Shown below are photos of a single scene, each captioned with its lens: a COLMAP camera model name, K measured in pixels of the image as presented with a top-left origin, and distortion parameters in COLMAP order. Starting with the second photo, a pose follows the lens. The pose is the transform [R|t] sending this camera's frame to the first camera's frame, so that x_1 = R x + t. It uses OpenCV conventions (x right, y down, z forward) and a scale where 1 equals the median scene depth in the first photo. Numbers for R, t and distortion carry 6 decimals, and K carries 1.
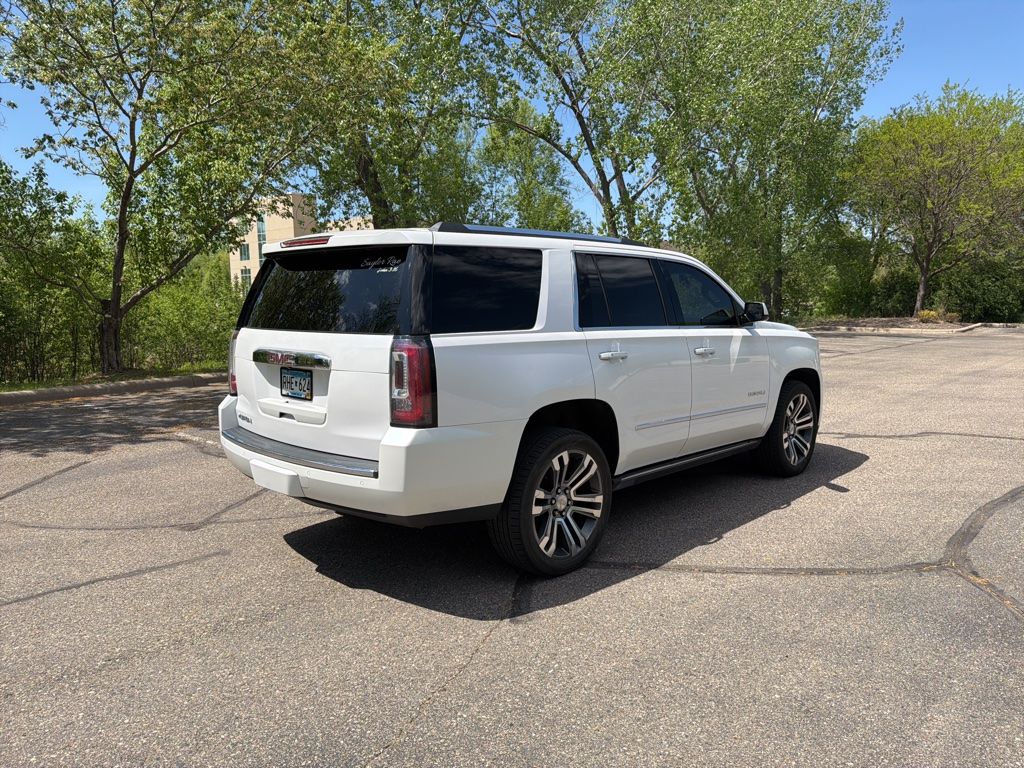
lens RADIAL K [[721.1, 0, 508.6], [0, 721.1, 374.9], [0, 0, 1]] dist [0.023577, -0.032372]
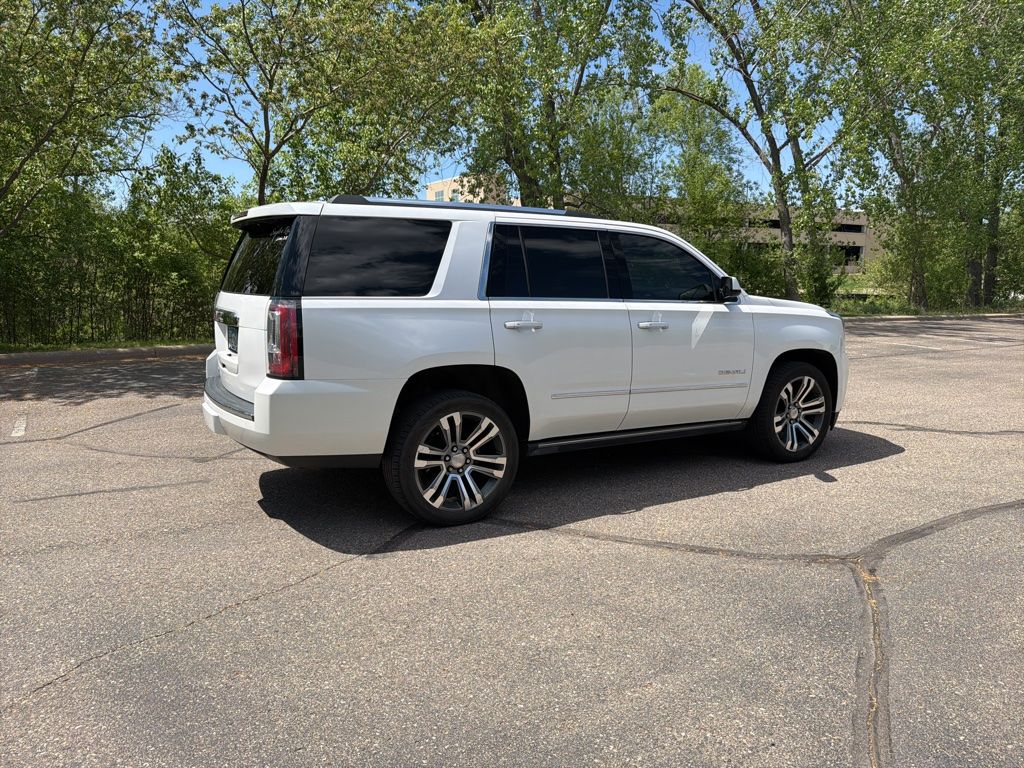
lens RADIAL K [[721.1, 0, 507.9], [0, 721.1, 385.5], [0, 0, 1]] dist [0.023577, -0.032372]
pose [[0.965081, 0.053653, -0.256399, 0.401992], [-0.041486, 0.997752, 0.052633, 0.006710], [0.258646, -0.040158, 0.965137, -0.009377]]
